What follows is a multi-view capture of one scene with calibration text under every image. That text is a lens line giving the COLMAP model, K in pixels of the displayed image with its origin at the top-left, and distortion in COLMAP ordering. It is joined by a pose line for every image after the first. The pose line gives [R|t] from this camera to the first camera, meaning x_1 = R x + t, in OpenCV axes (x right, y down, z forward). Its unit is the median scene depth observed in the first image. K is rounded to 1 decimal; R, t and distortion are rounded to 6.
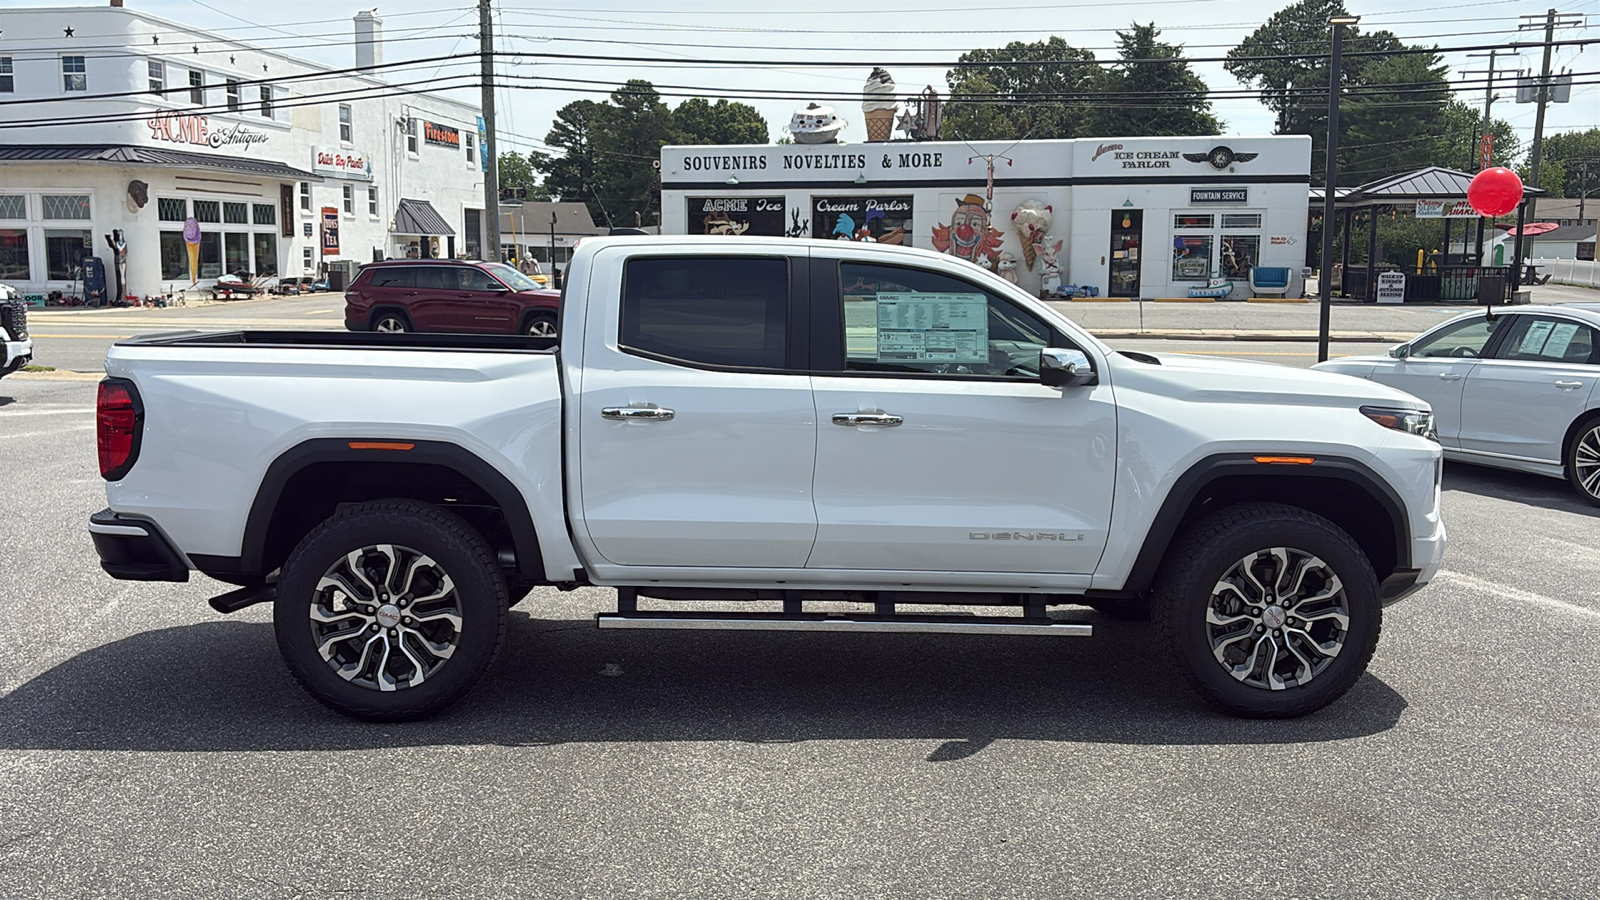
lens RADIAL K [[1472.2, 0, 772.1], [0, 1472.2, 450.9], [0, 0, 1]] dist [0.118260, -0.252912]
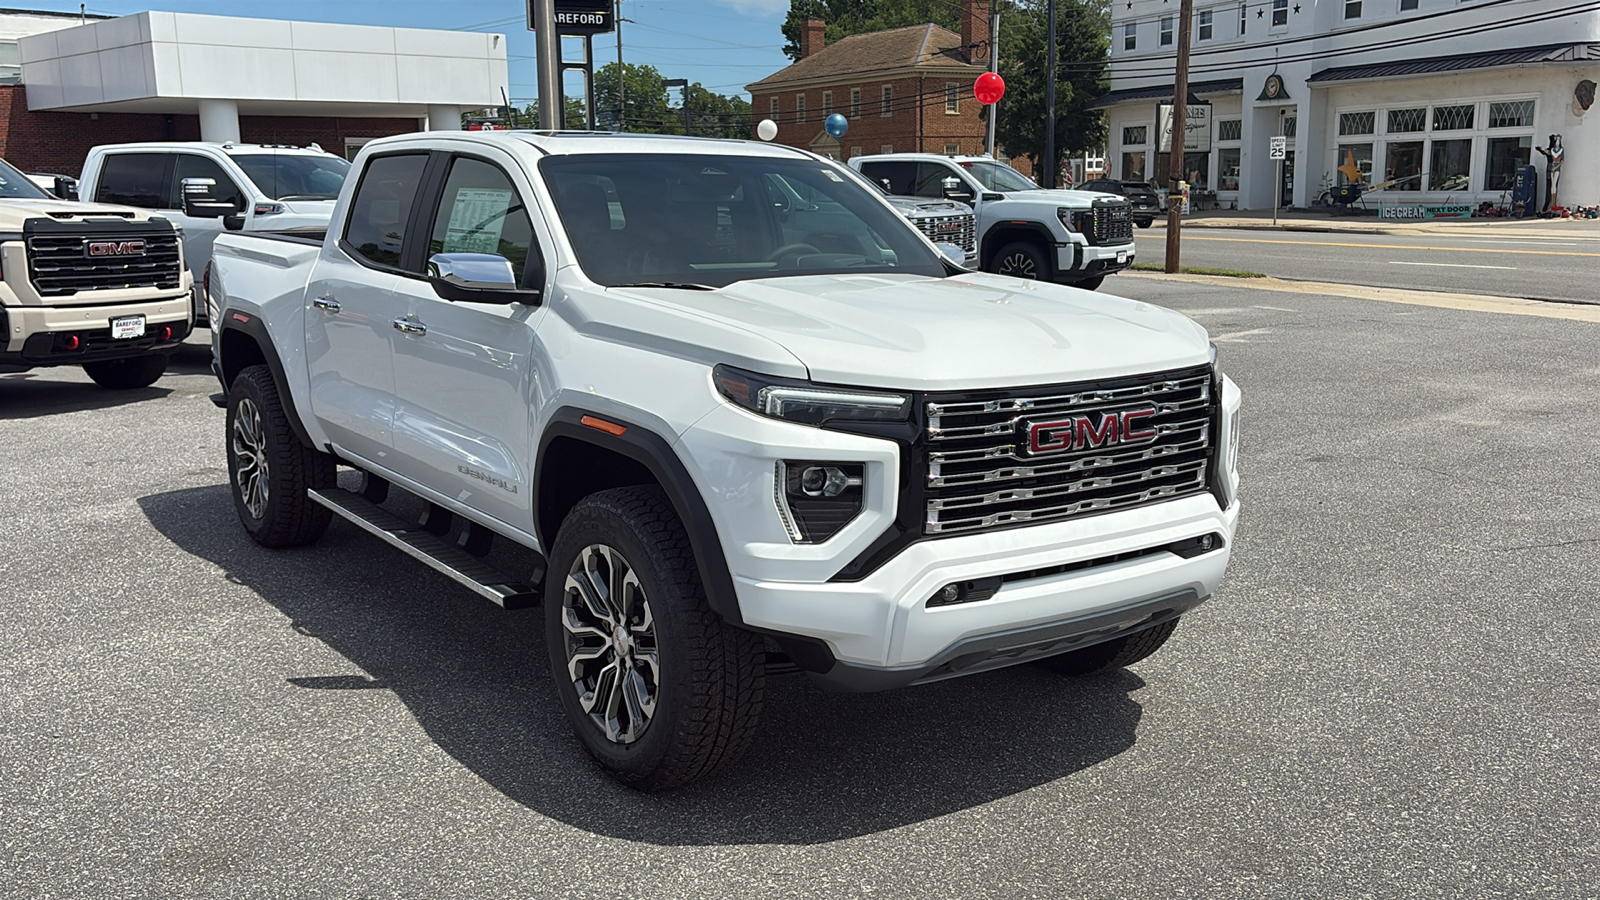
lens RADIAL K [[1484.3, 0, 800.0], [0, 1484.3, 450.0], [0, 0, 1]] dist [0.054149, -0.027951]
pose [[0.541496, 0.139587, -0.829034, 0.113306], [-0.092763, 0.990019, 0.106103, -0.007642], [0.835570, 0.019449, 0.549040, 0.078646]]
